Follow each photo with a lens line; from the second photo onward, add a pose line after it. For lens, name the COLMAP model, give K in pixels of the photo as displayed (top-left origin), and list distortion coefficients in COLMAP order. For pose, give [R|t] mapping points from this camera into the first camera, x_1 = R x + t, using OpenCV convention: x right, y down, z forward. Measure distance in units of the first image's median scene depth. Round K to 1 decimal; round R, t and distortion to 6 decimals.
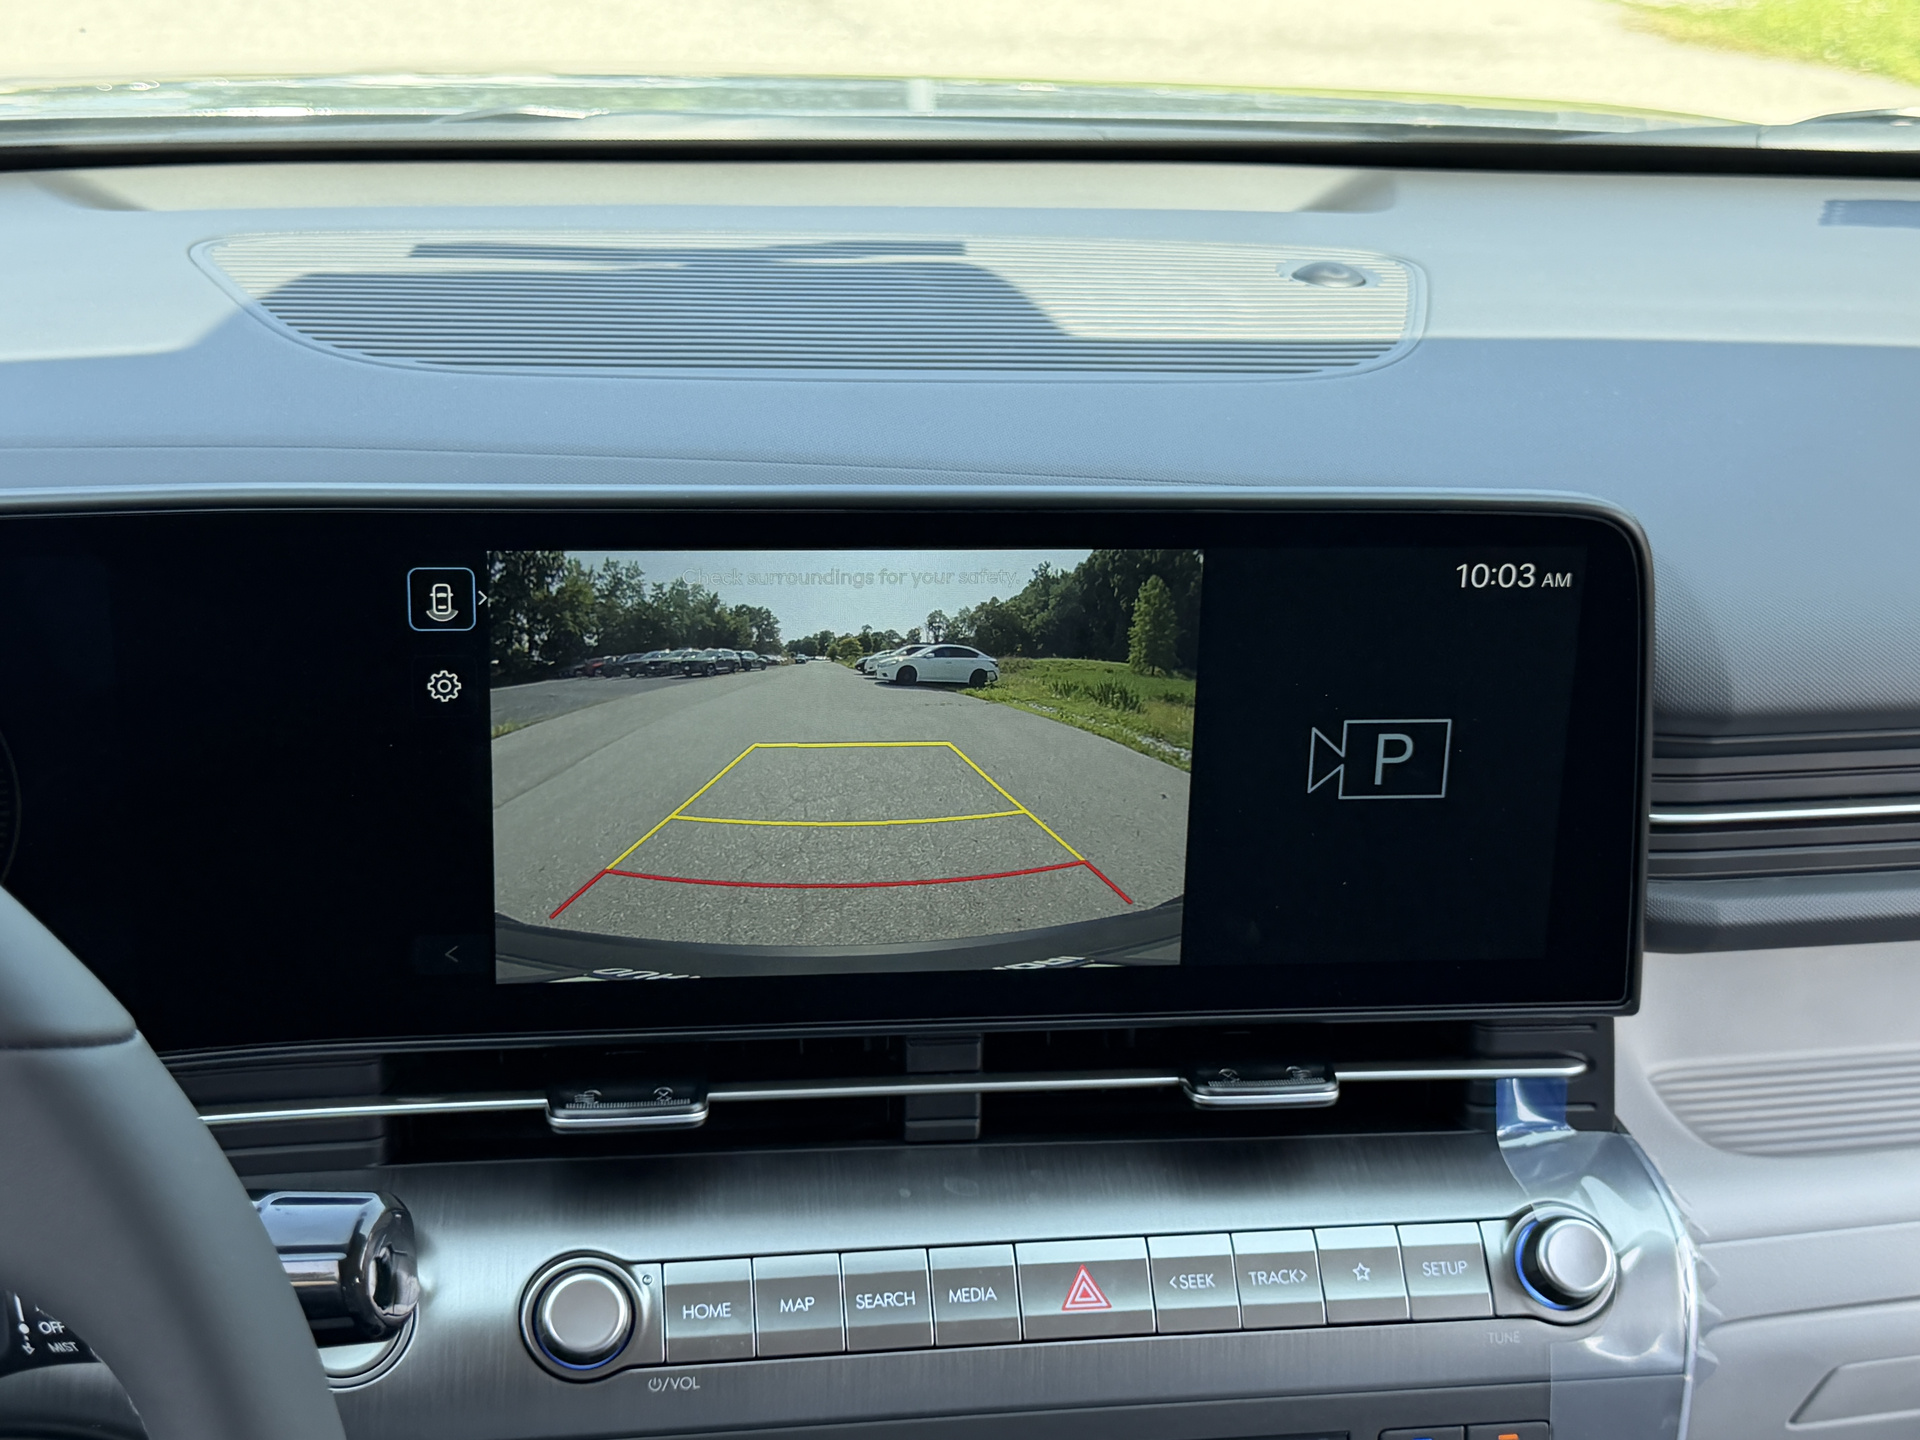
lens RADIAL K [[2618.7, 0, 958.1], [0, 2618.7, 728.2], [0, 0, 1]] dist [0.131994, 0.000000]
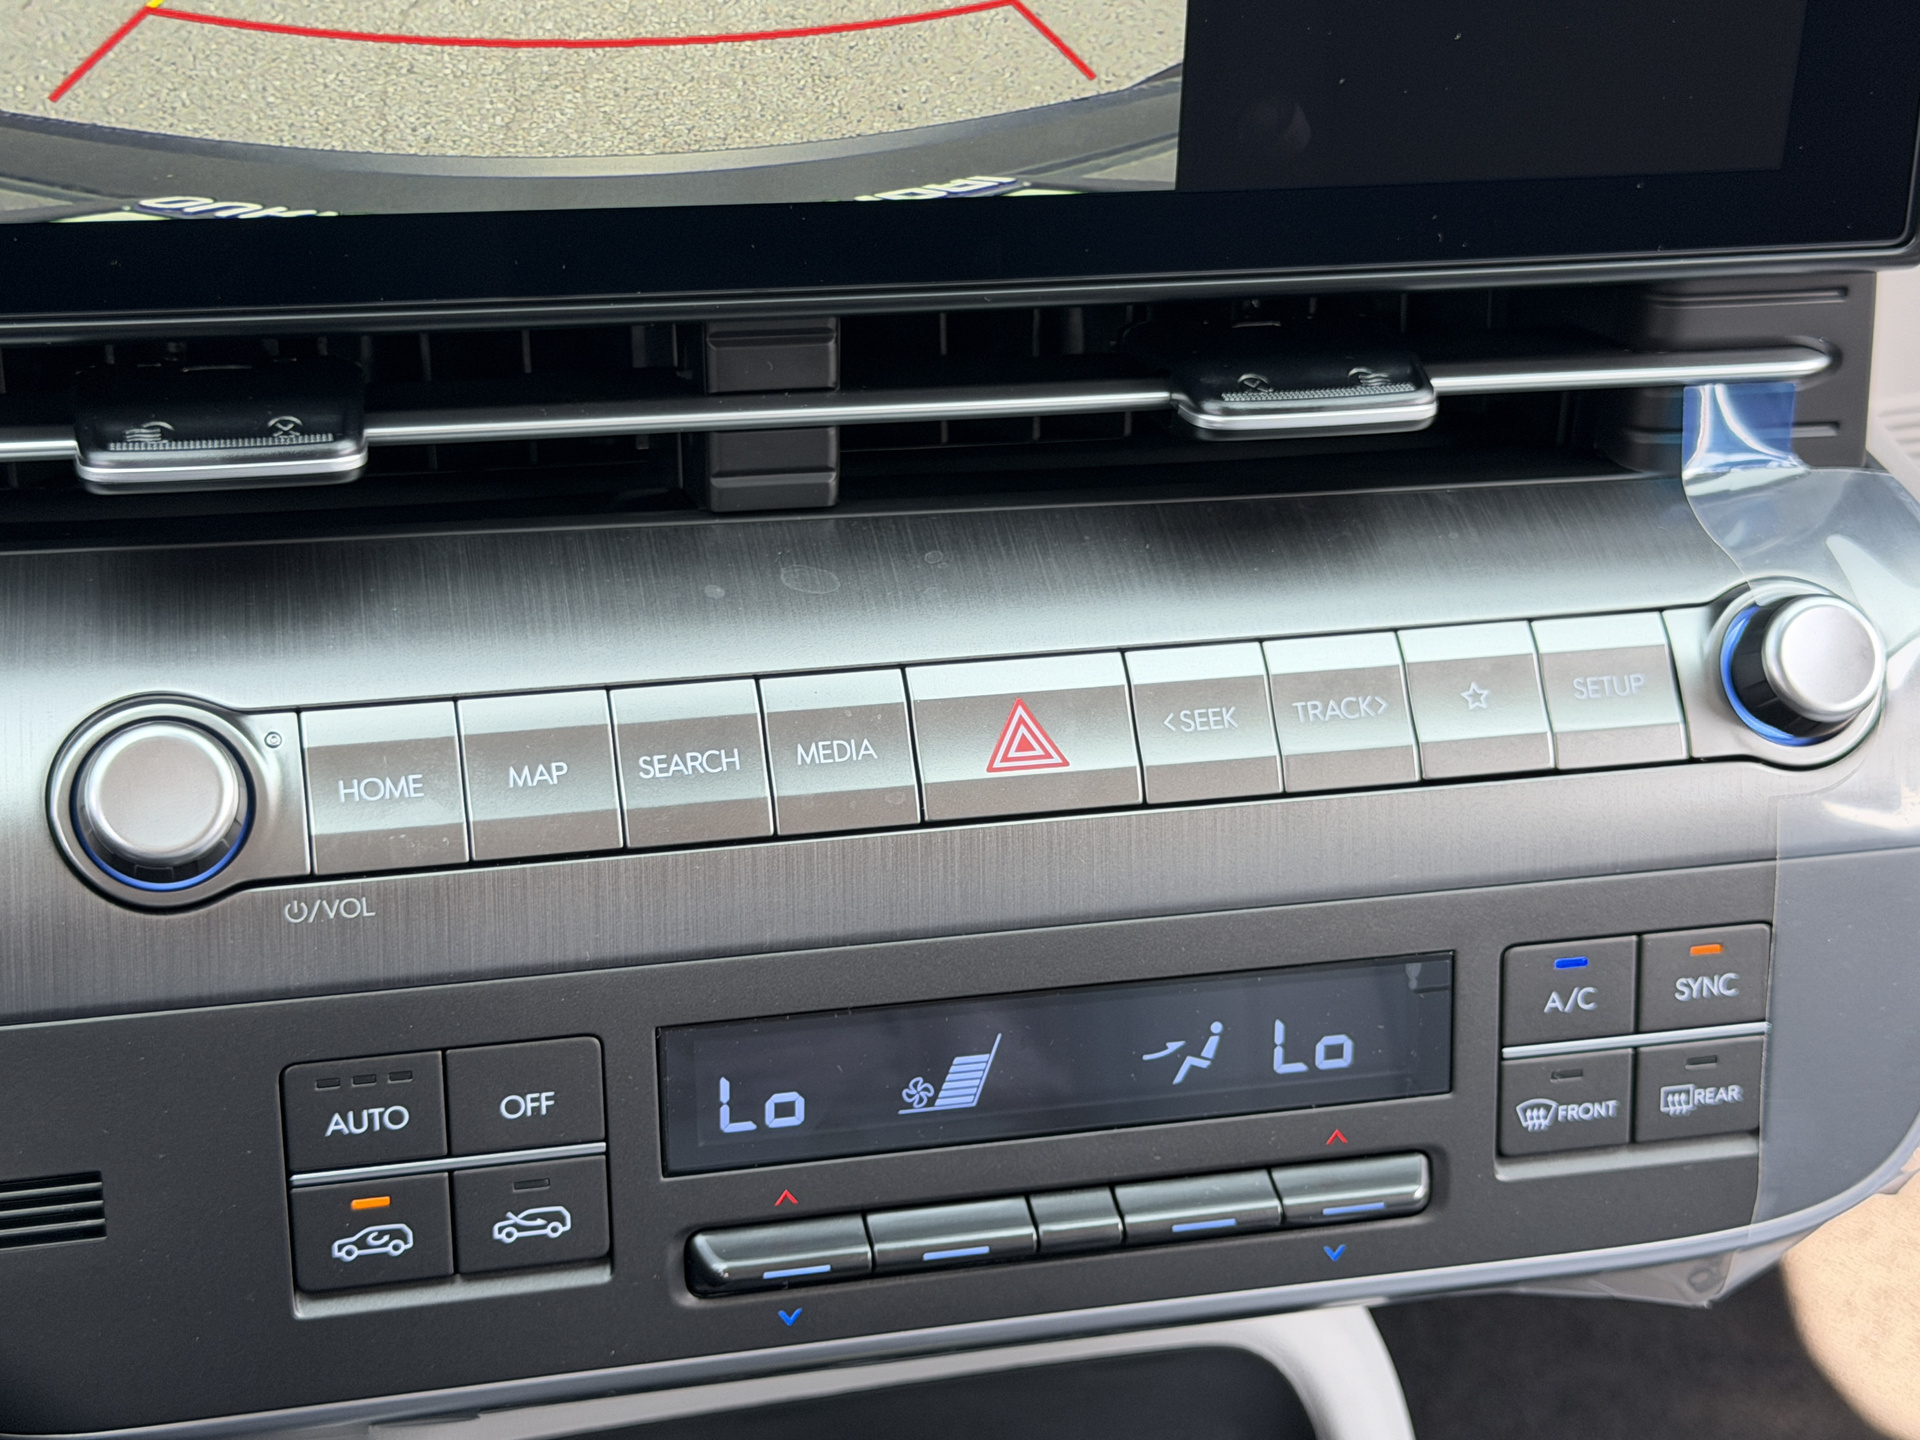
lens RADIAL K [[3189.8, 0, 964.9], [0, 3189.8, 717.8], [0, 0, 1]] dist [0.143279, 0.000000]
pose [[0.997017, -0.031009, 0.070673, -0.015710], [0.019615, 0.987474, 0.156557, 0.093471], [-0.074642, -0.154704, 0.985137, 0.285384]]
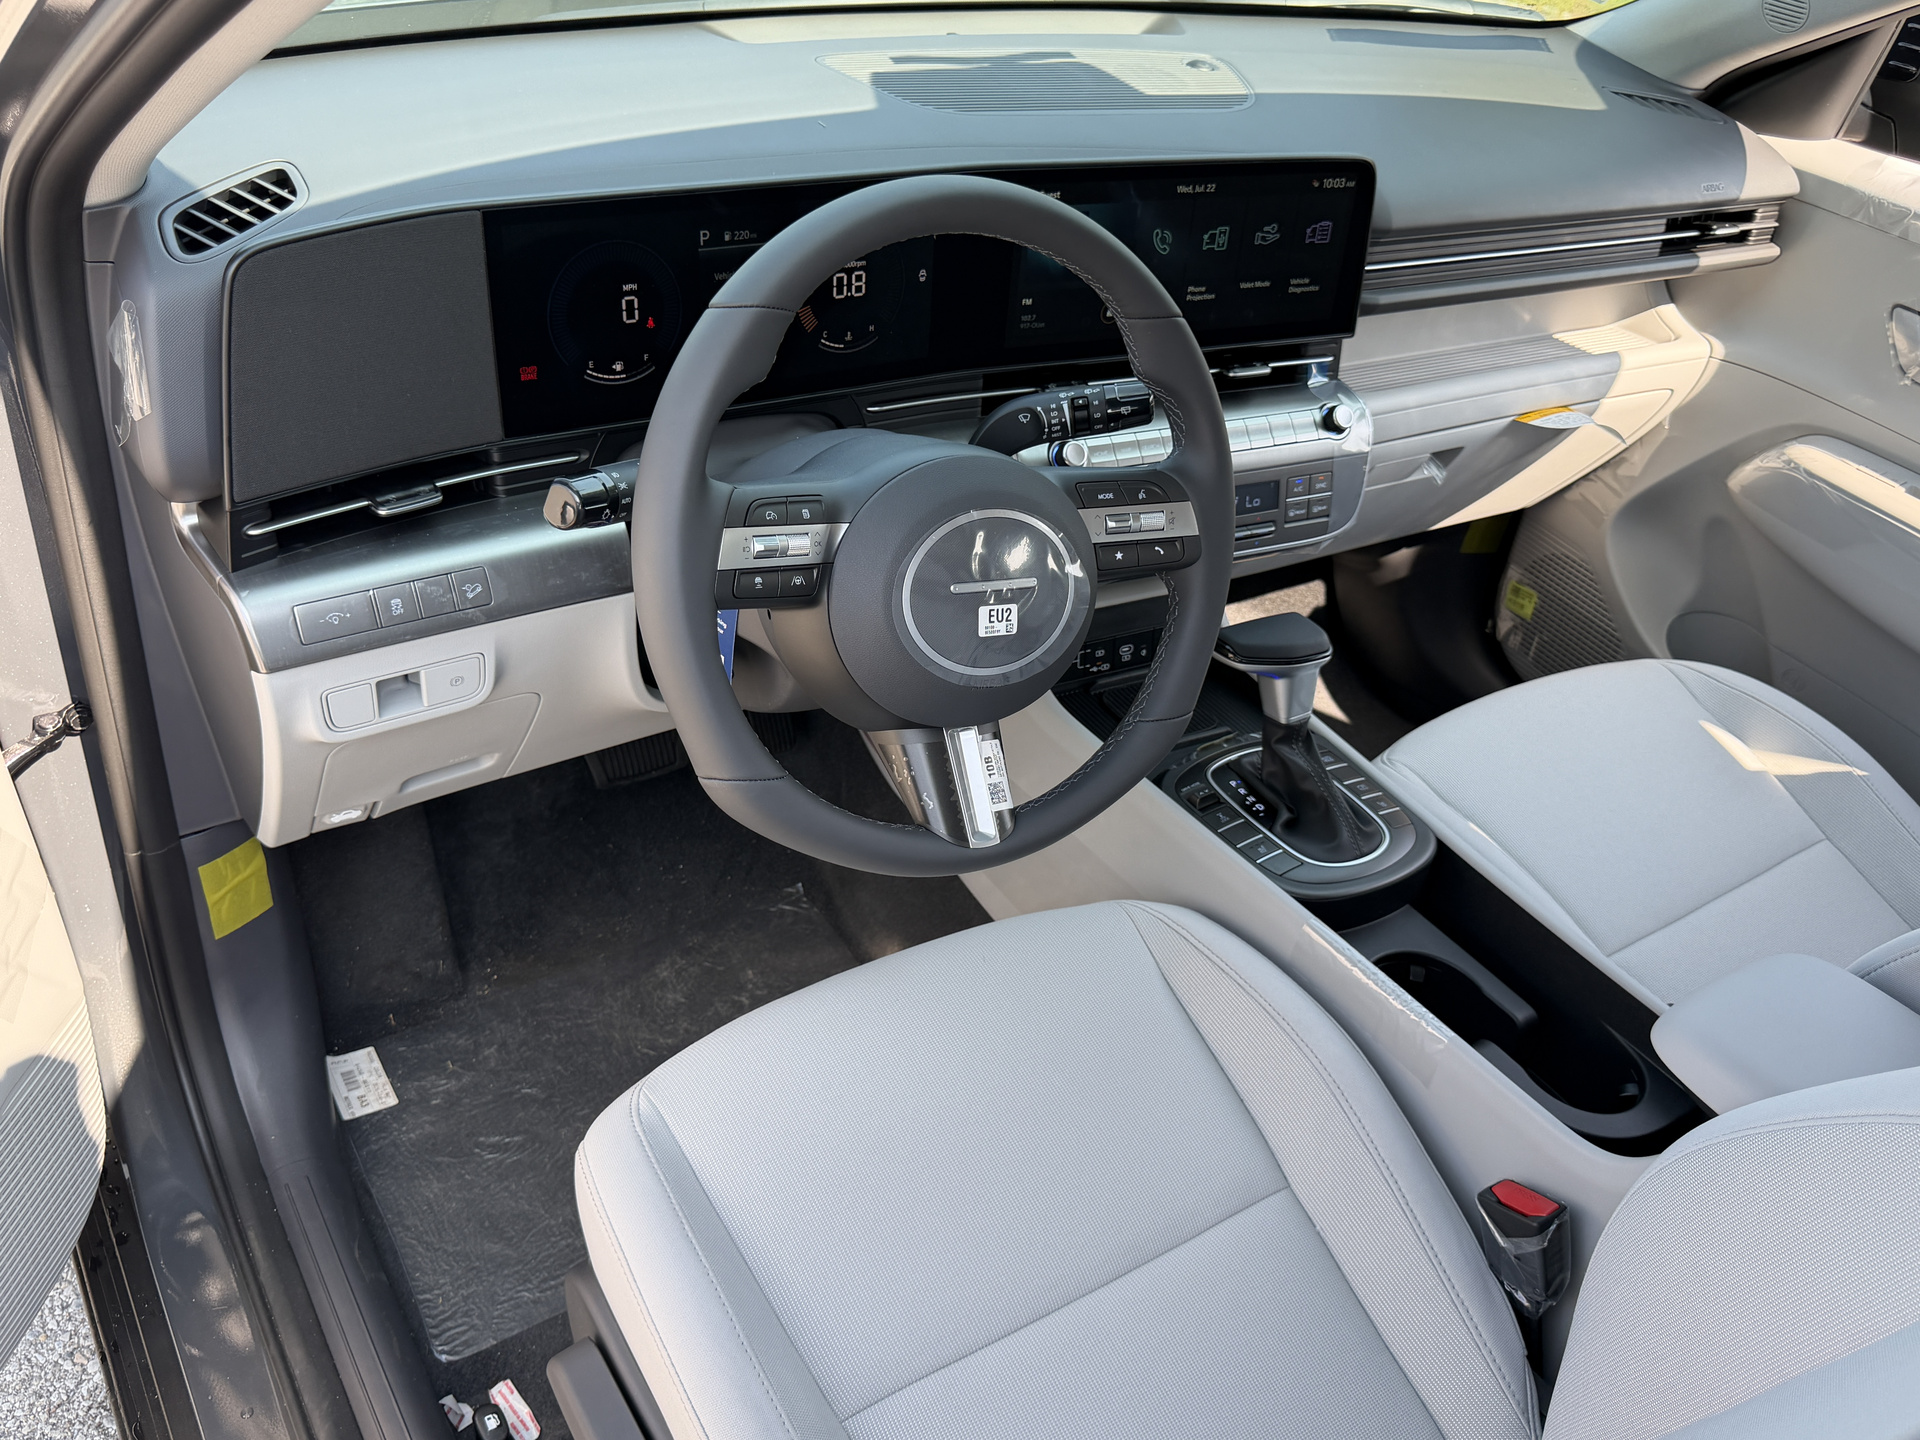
lens RADIAL K [[1574.2, 0, 963.3], [0, 1574.2, 745.0], [0, 0, 1]] dist [0.081334, -0.087628]
pose [[0.945868, -0.131611, 0.296668, -0.787446], [0.049059, 0.961564, 0.270163, 0.044835], [-0.320822, -0.240984, 0.915969, -0.649808]]
